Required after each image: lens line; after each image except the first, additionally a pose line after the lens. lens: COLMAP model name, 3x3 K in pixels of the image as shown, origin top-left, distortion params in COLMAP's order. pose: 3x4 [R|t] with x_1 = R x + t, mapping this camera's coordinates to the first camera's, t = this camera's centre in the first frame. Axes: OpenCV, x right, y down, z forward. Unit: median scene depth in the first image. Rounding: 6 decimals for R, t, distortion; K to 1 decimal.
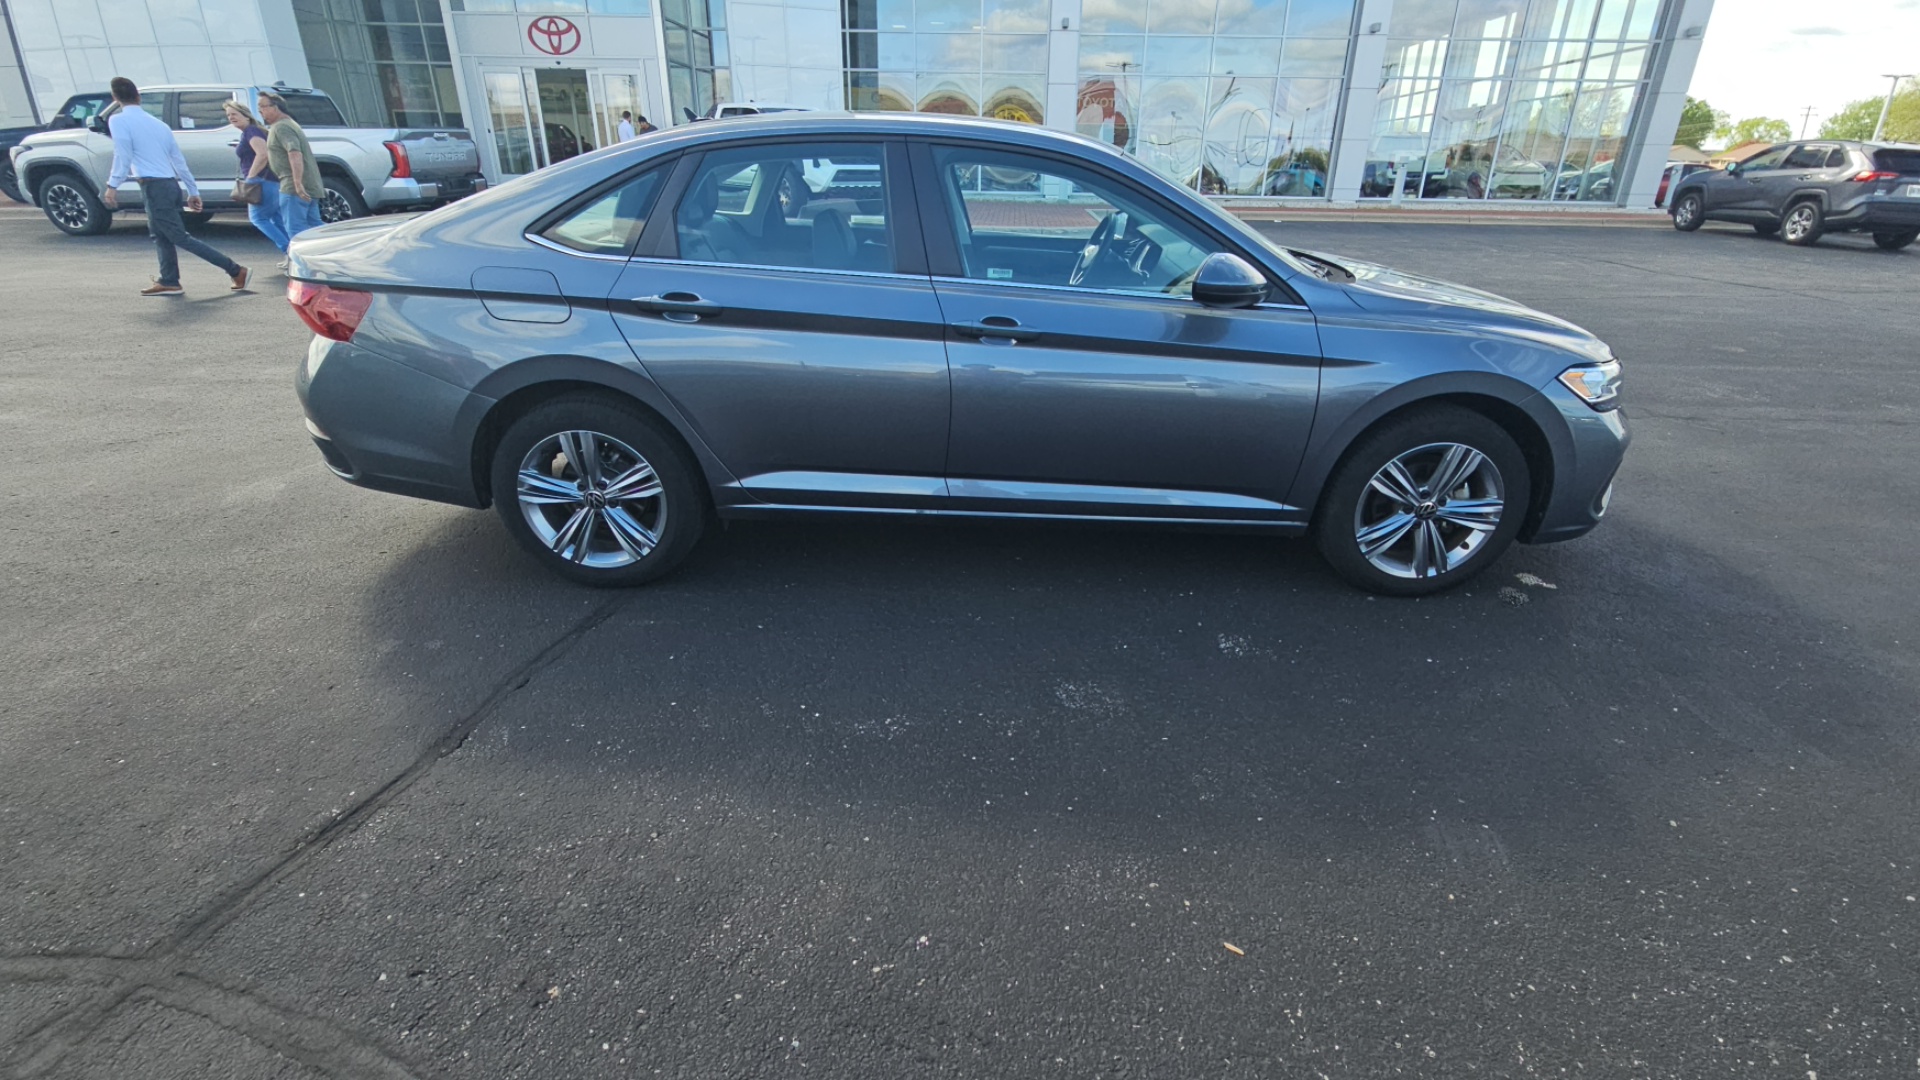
lens RADIAL K [[867.9, 0, 984.0], [0, 867.9, 543.3], [0, 0, 1]] dist [0.004111, -0.004648]
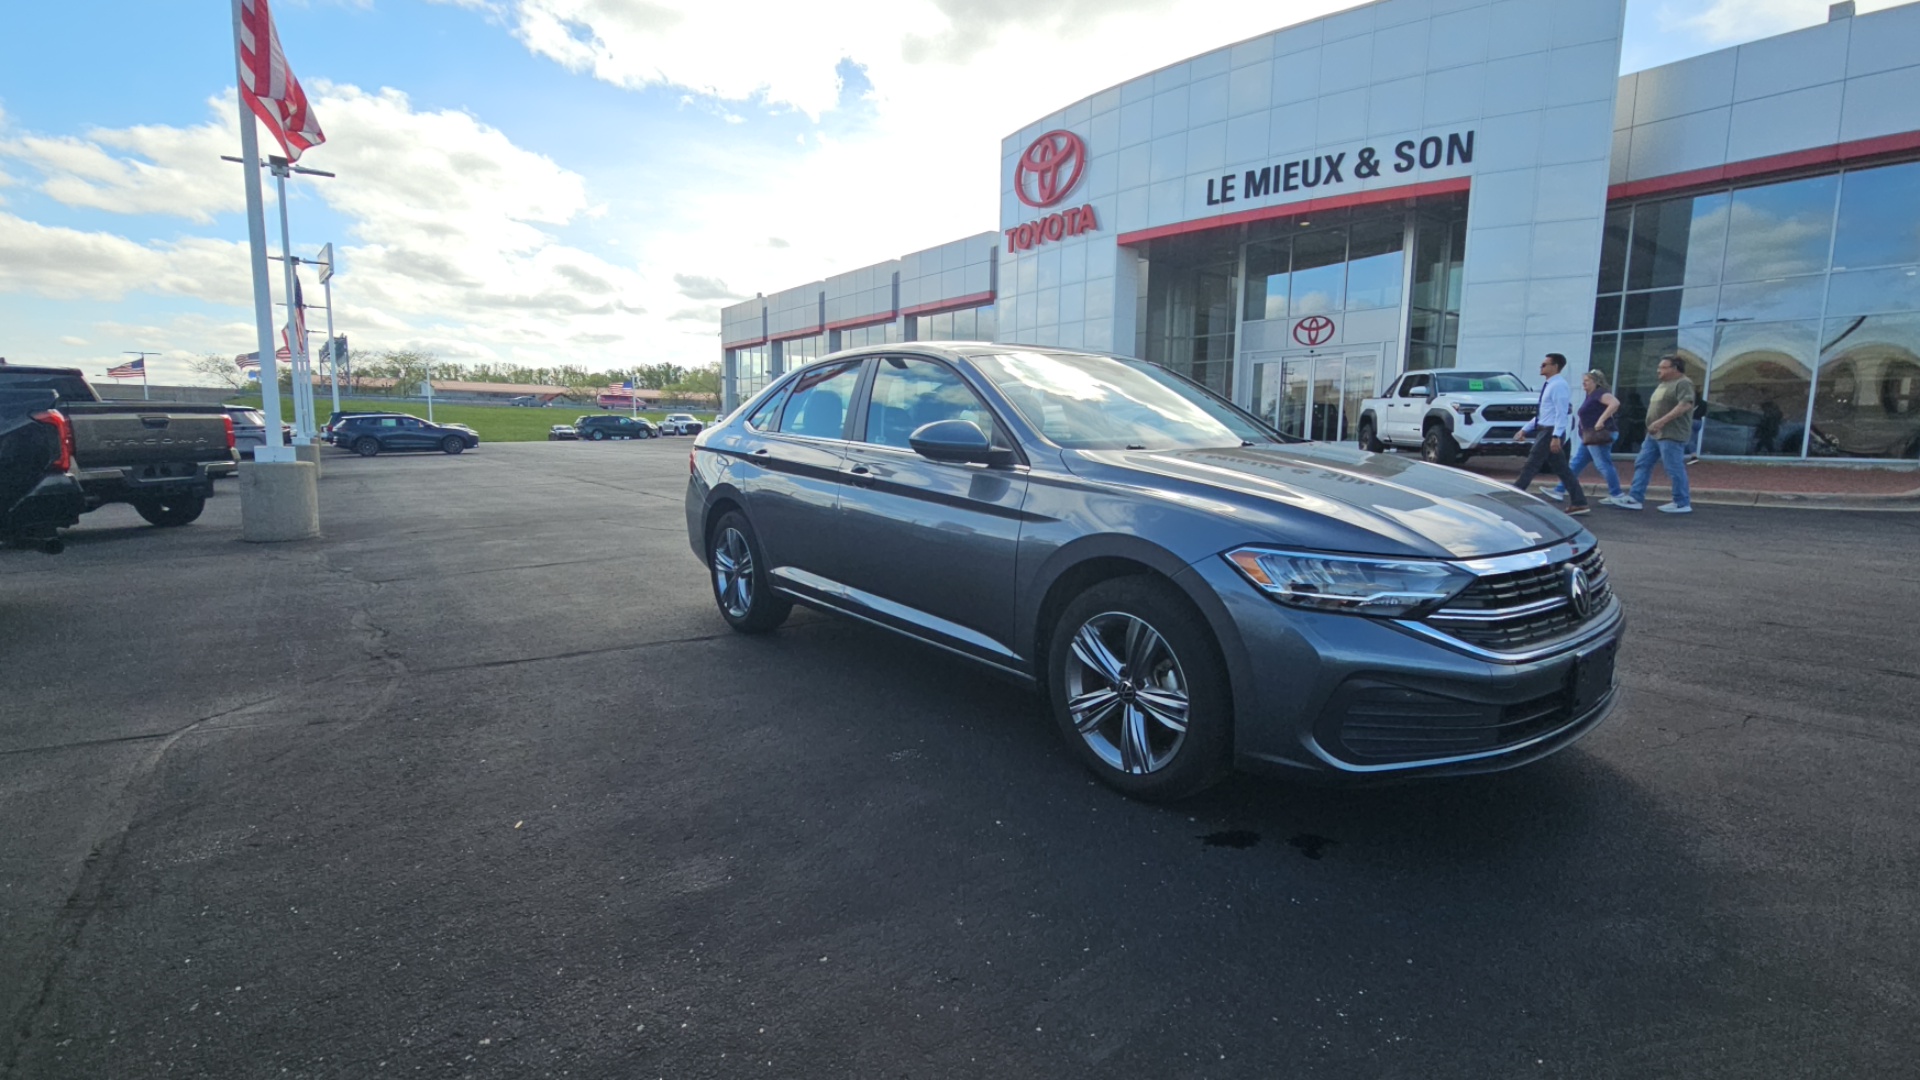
lens RADIAL K [[867.9, 0, 984.0], [0, 867.9, 543.3], [0, 0, 1]] dist [0.004111, -0.004648]
pose [[0.625739, 0.085861, -0.775293, 1.103716], [-0.308744, 0.940015, -0.145084, -0.006492], [0.716330, 0.330151, 0.614713, 0.295906]]
